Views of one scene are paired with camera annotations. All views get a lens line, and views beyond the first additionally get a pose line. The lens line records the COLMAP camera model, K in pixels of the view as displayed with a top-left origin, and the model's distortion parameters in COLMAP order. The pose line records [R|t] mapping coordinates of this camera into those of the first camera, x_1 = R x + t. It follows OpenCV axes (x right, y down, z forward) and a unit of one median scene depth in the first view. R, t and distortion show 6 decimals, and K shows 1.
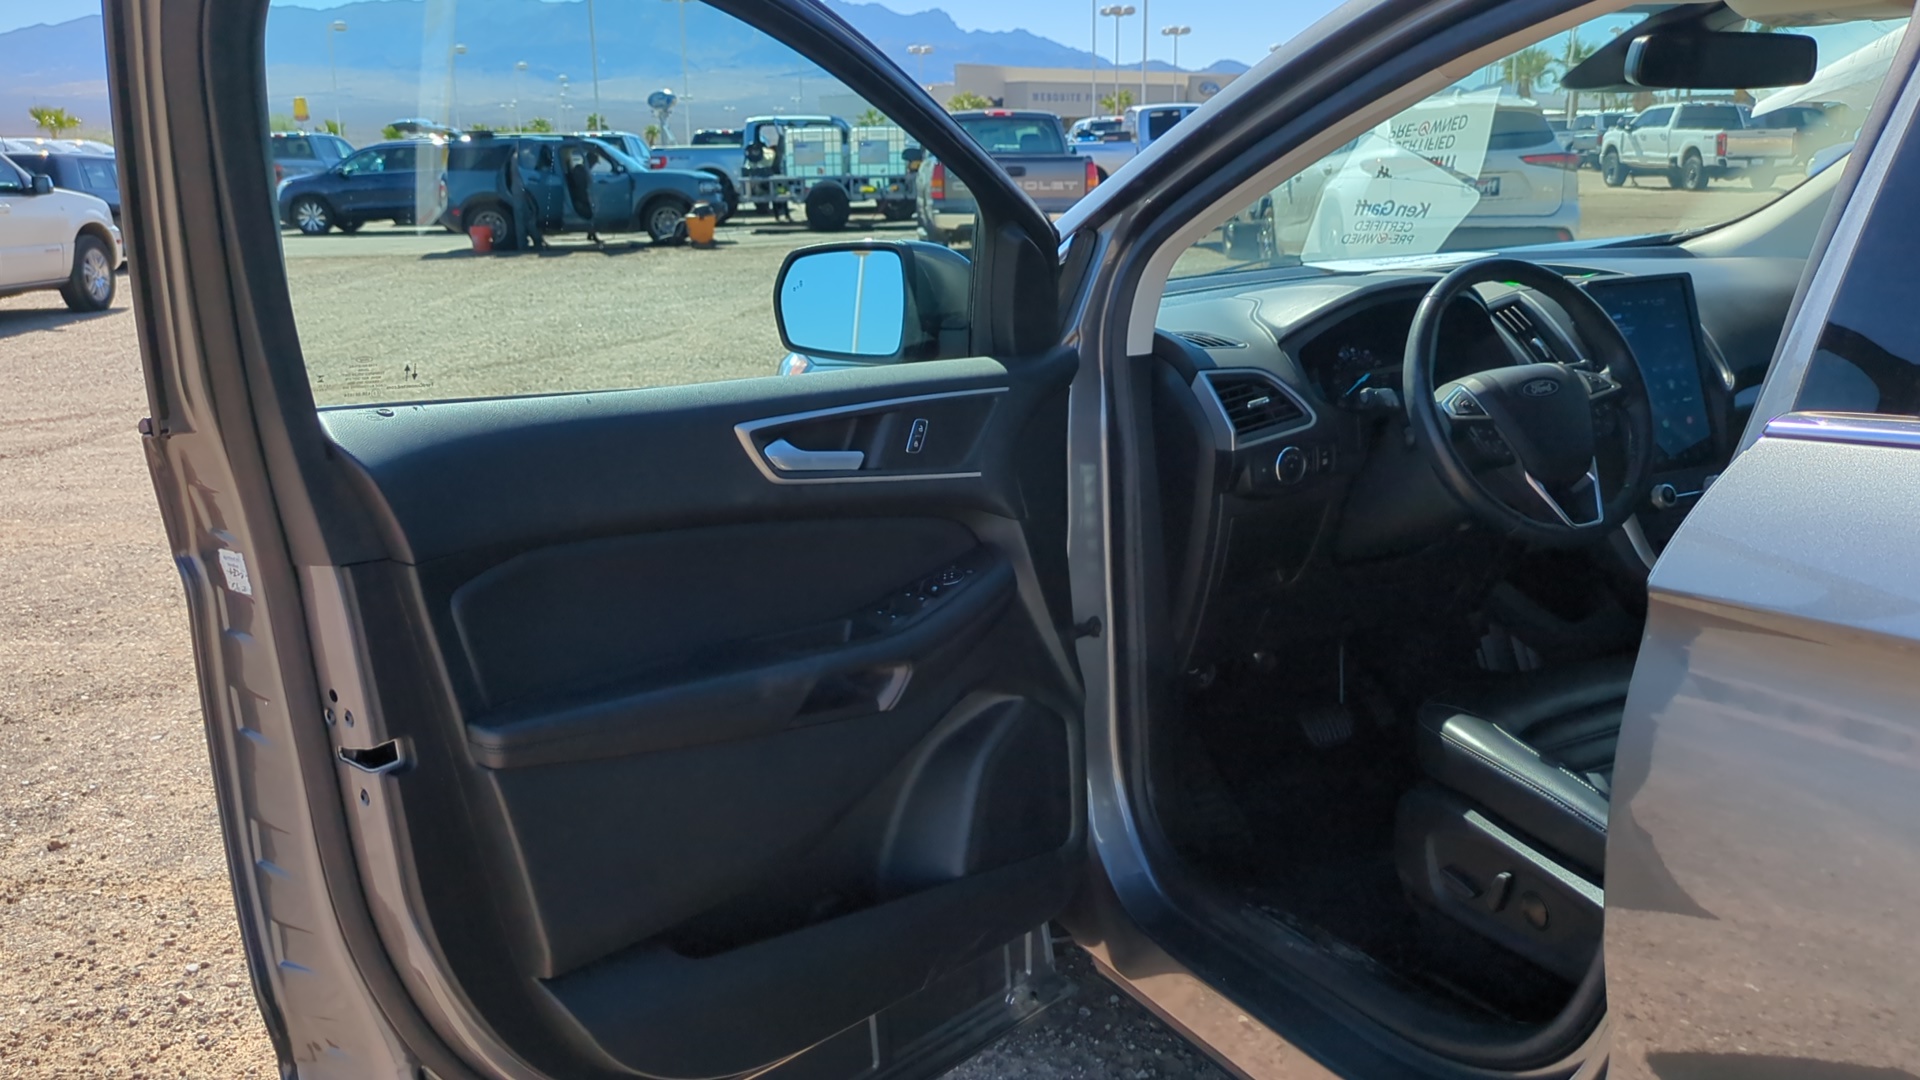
lens RADIAL K [[1658.6, 0, 941.6], [0, 1658.6, 554.7], [0, 0, 1]] dist [0.058796, -0.067862]
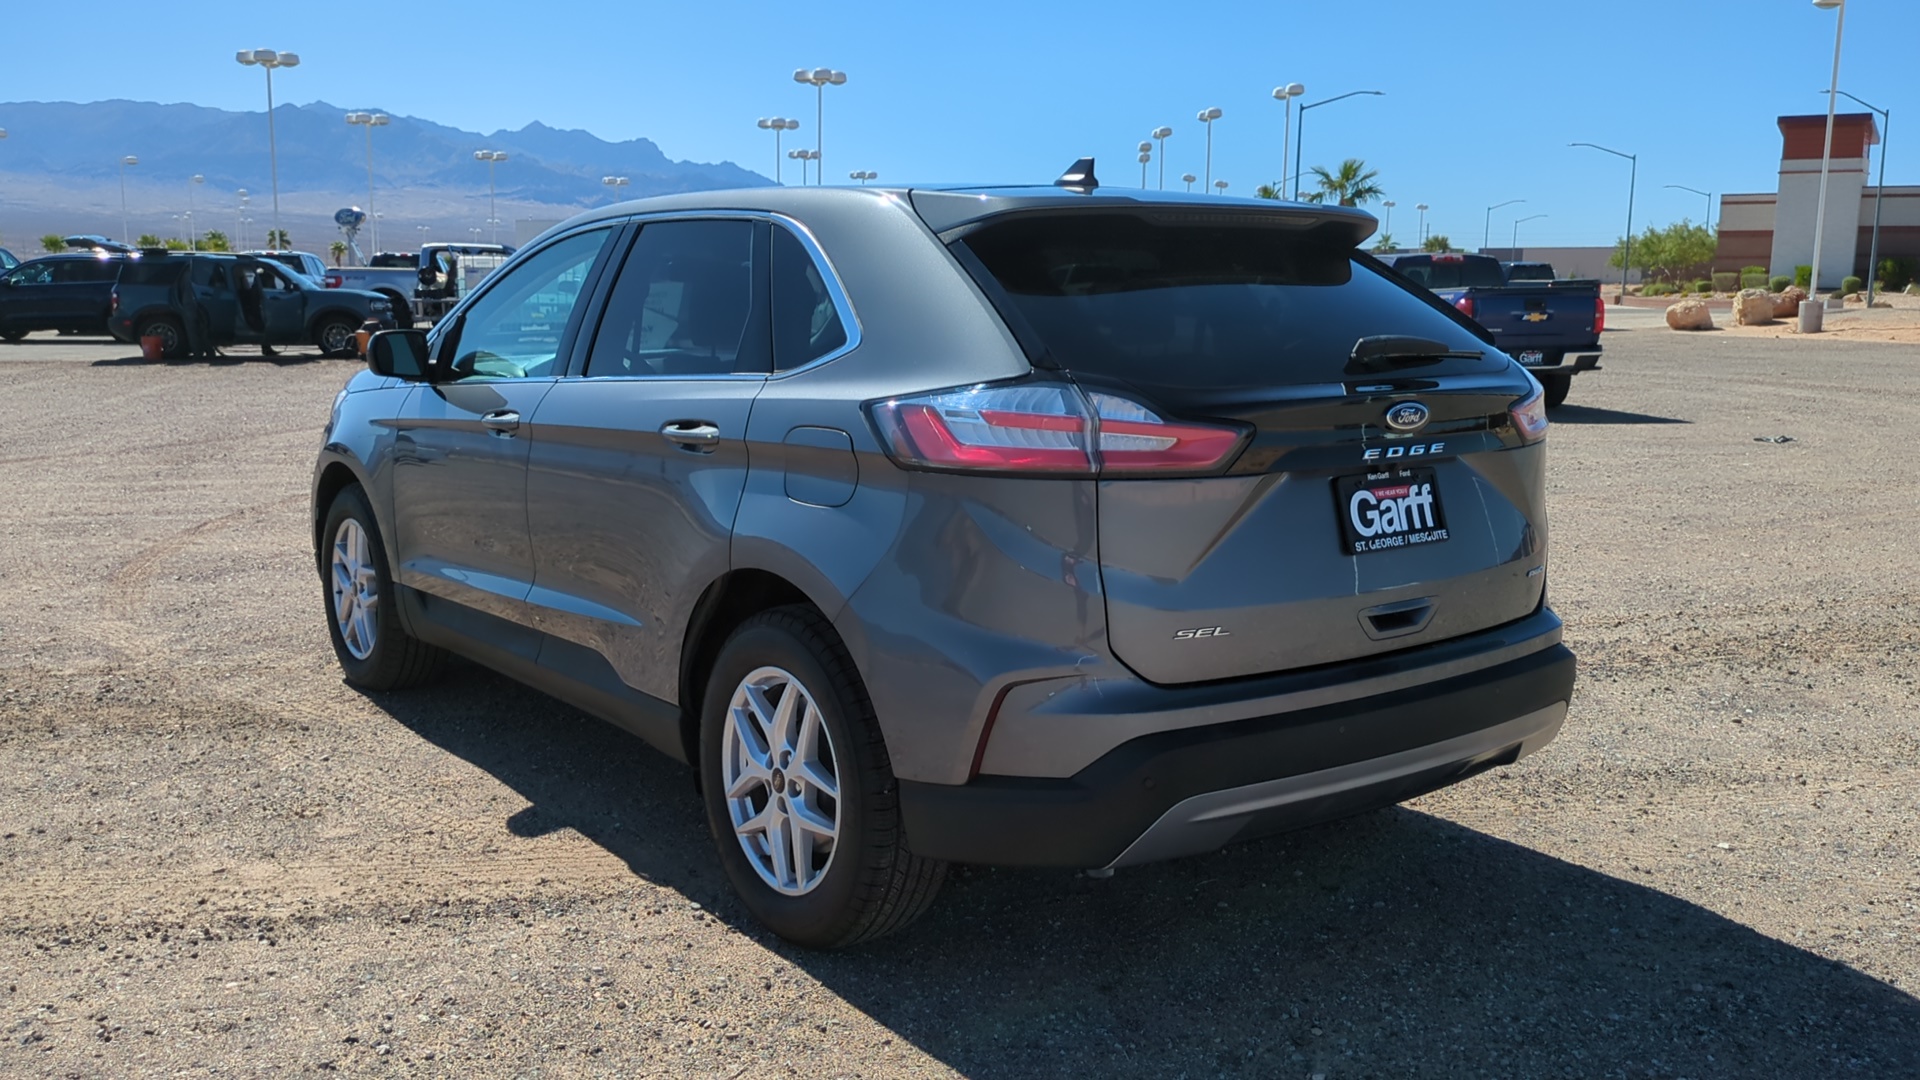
lens RADIAL K [[1658.6, 0, 985.5], [0, 1658.6, 528.9], [0, 0, 1]] dist [0.058796, -0.067862]
pose [[0.980363, -0.000118, 0.197203, 0.029344], [0.017885, 0.995932, -0.088317, 0.025130], [-0.196391, 0.090109, 0.976376, -0.117952]]
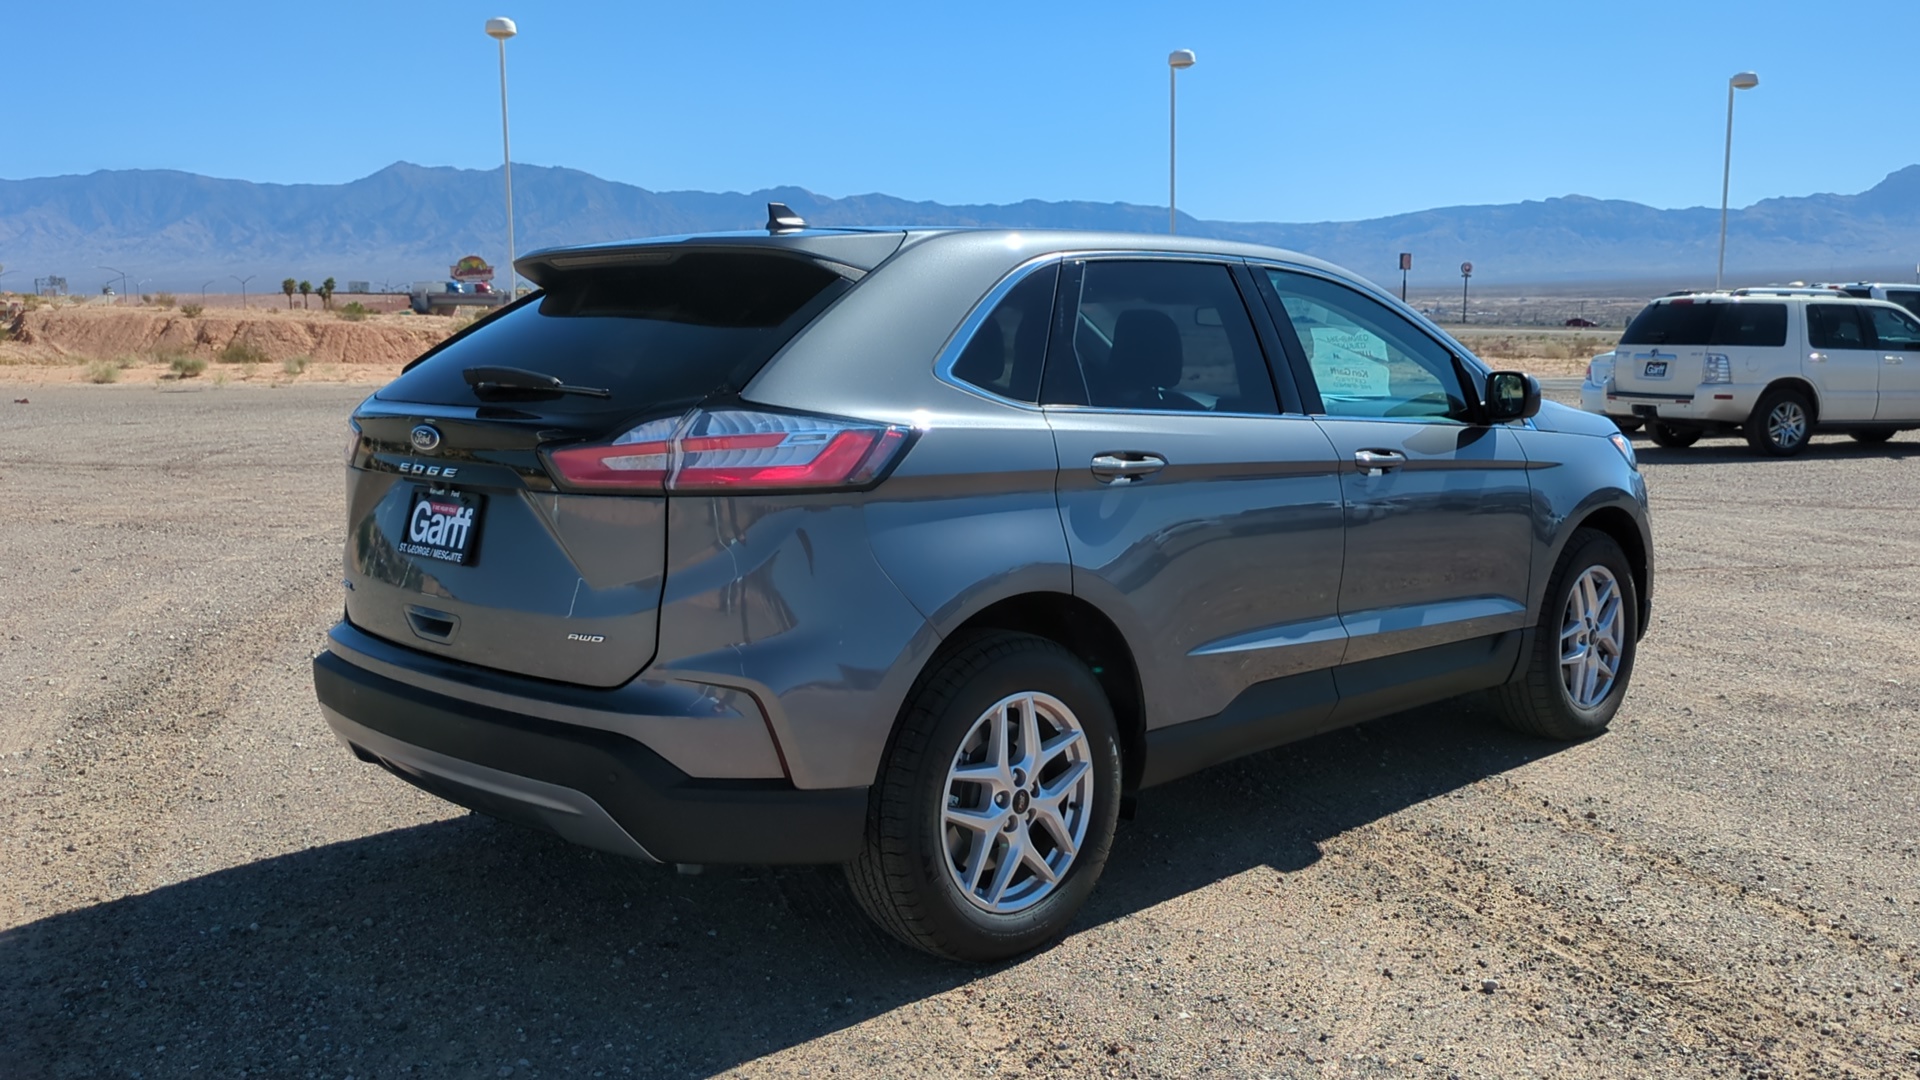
lens RADIAL K [[1658.6, 0, 980.7], [0, 1658.6, 535.8], [0, 0, 1]] dist [0.058796, -0.067862]
pose [[0.307729, 0.137692, -0.941458, 0.214916], [-0.229206, 0.971062, 0.067102, -0.003461], [0.923454, 0.195139, 0.330384, -0.012130]]
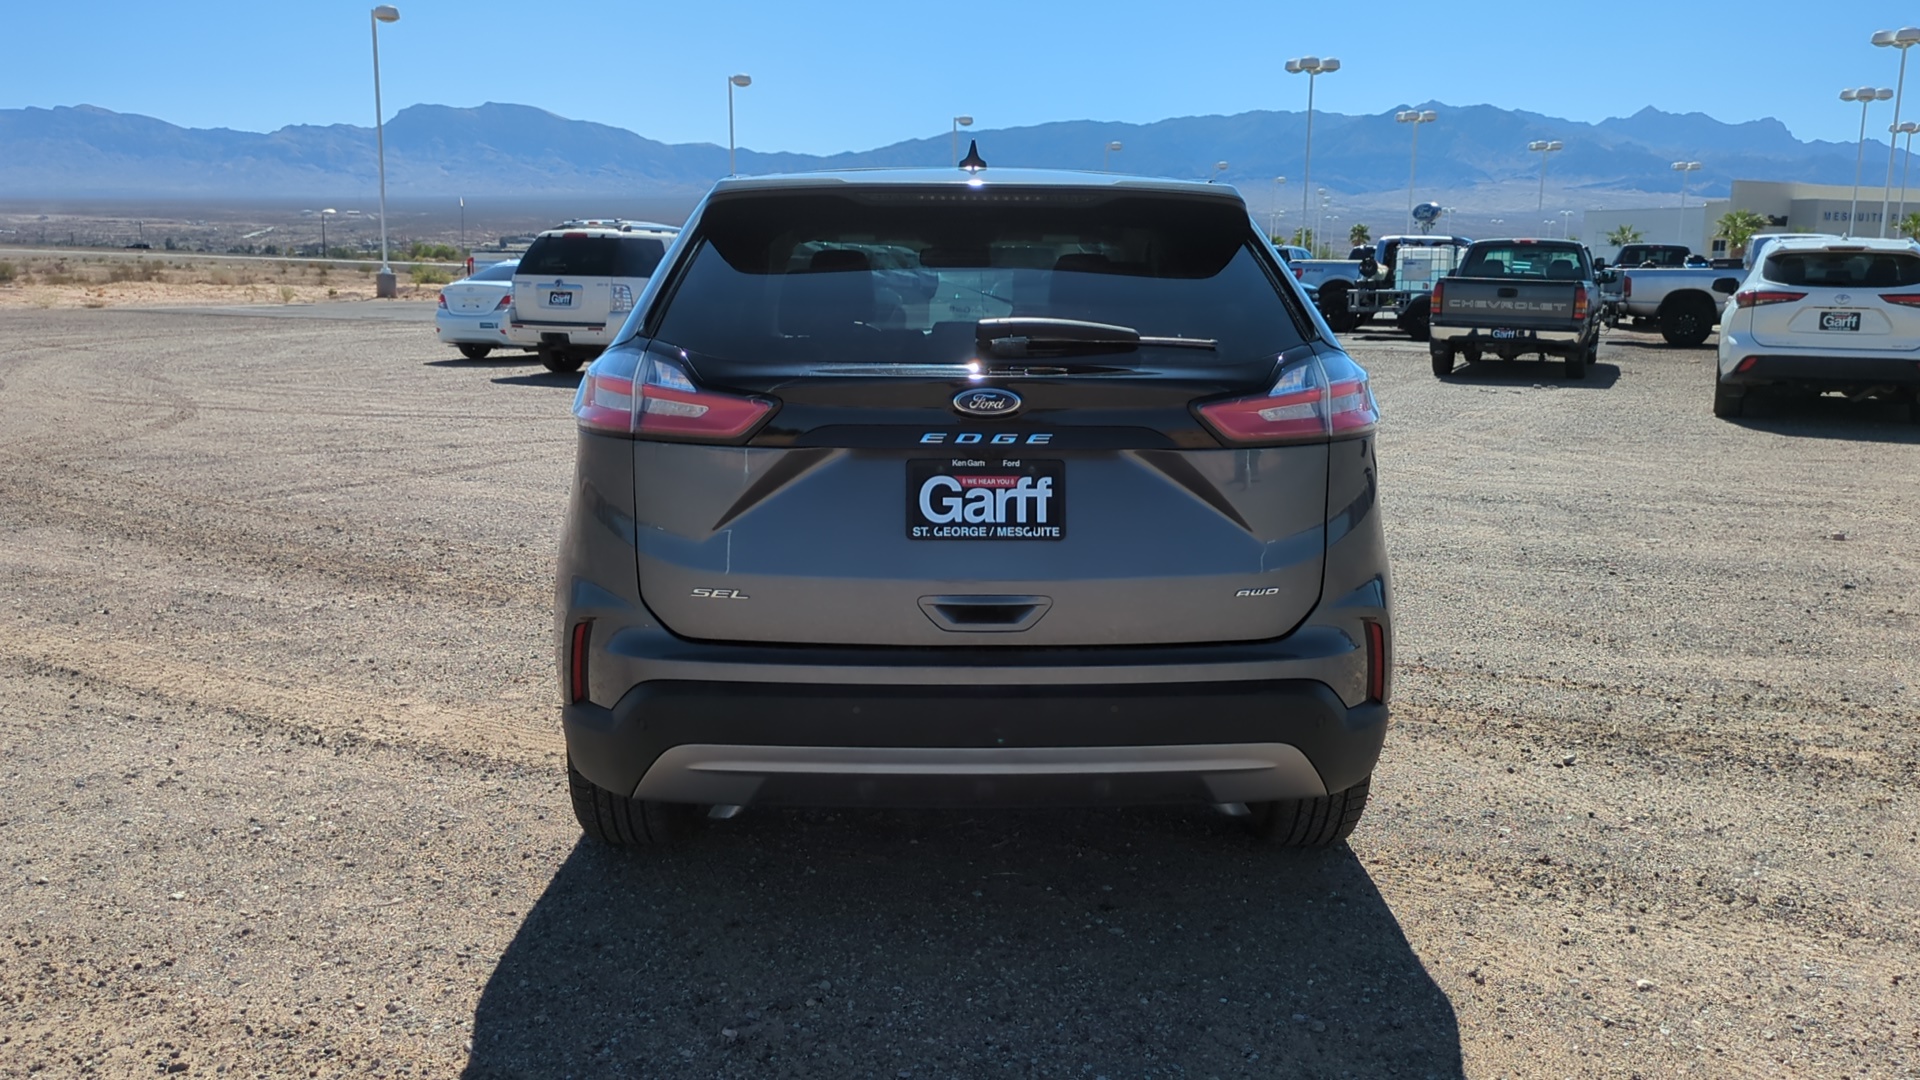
lens RADIAL K [[1658.6, 0, 972.7], [0, 1658.6, 536.8], [0, 0, 1]] dist [0.058796, -0.067862]
pose [[0.905279, 0.100296, -0.412808, 0.127125], [-0.129661, 0.990596, -0.043669, 0.021414], [0.404546, 0.093058, 0.909771, -0.111245]]
